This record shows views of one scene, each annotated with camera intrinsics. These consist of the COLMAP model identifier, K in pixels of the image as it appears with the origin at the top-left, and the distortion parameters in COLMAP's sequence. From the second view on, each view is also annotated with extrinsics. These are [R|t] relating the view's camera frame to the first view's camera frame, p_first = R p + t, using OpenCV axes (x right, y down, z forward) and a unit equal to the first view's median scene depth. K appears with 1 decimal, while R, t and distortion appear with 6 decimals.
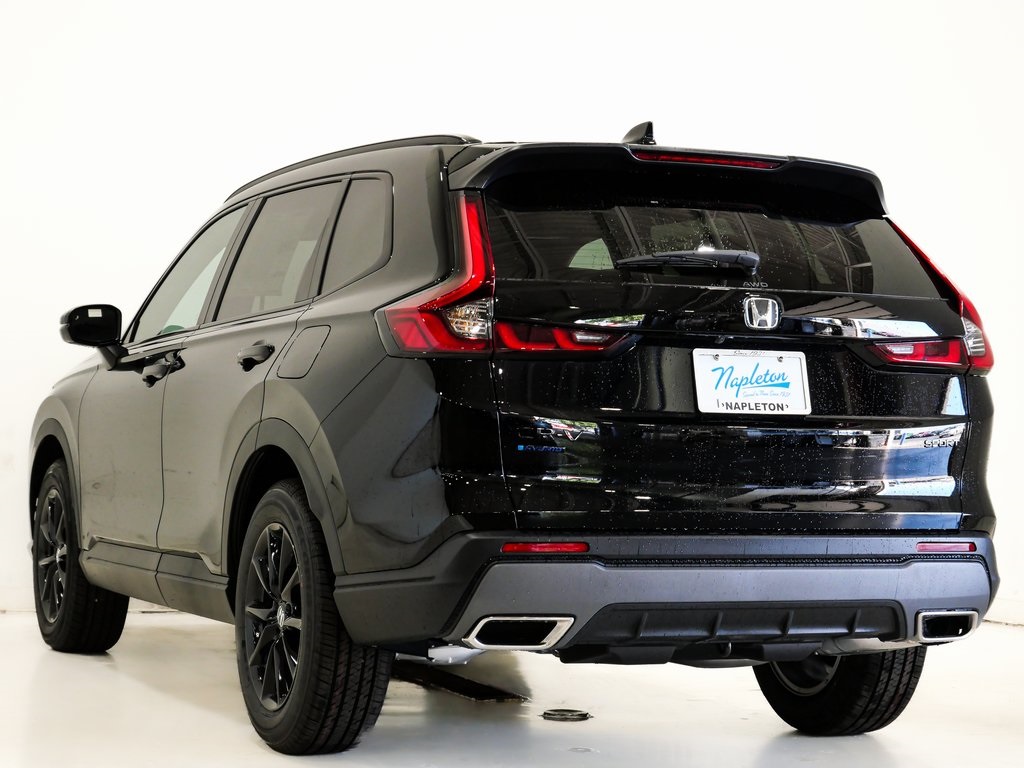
lens RADIAL K [[2349.5, 0, 512.0], [0, 2349.5, 384.0], [0, 0, 1]] dist [-0.065534, 0.079766]
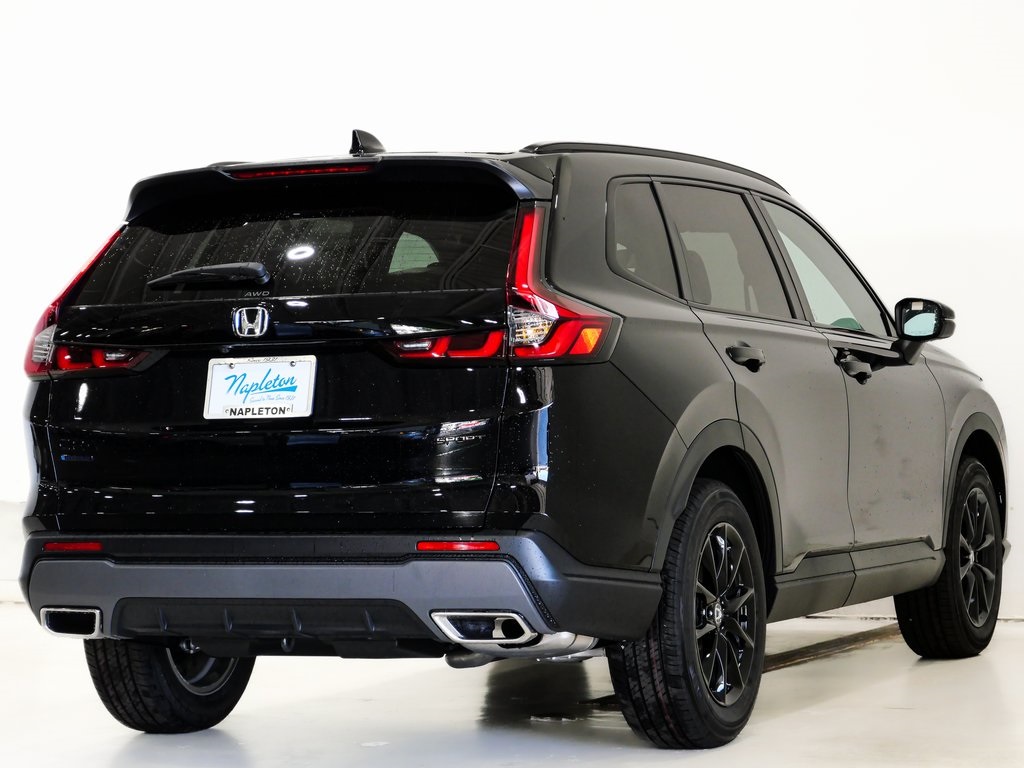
lens RADIAL K [[2830.5, 0, 512.0], [0, 2830.5, 384.0], [0, 0, 1]] dist [0.008873, 0.756690]
pose [[0.680946, -0.043649, -0.731032, 1.097672], [0.051366, 0.998610, -0.011779, 0.018082], [0.730530, -0.029529, 0.682242, 0.224644]]
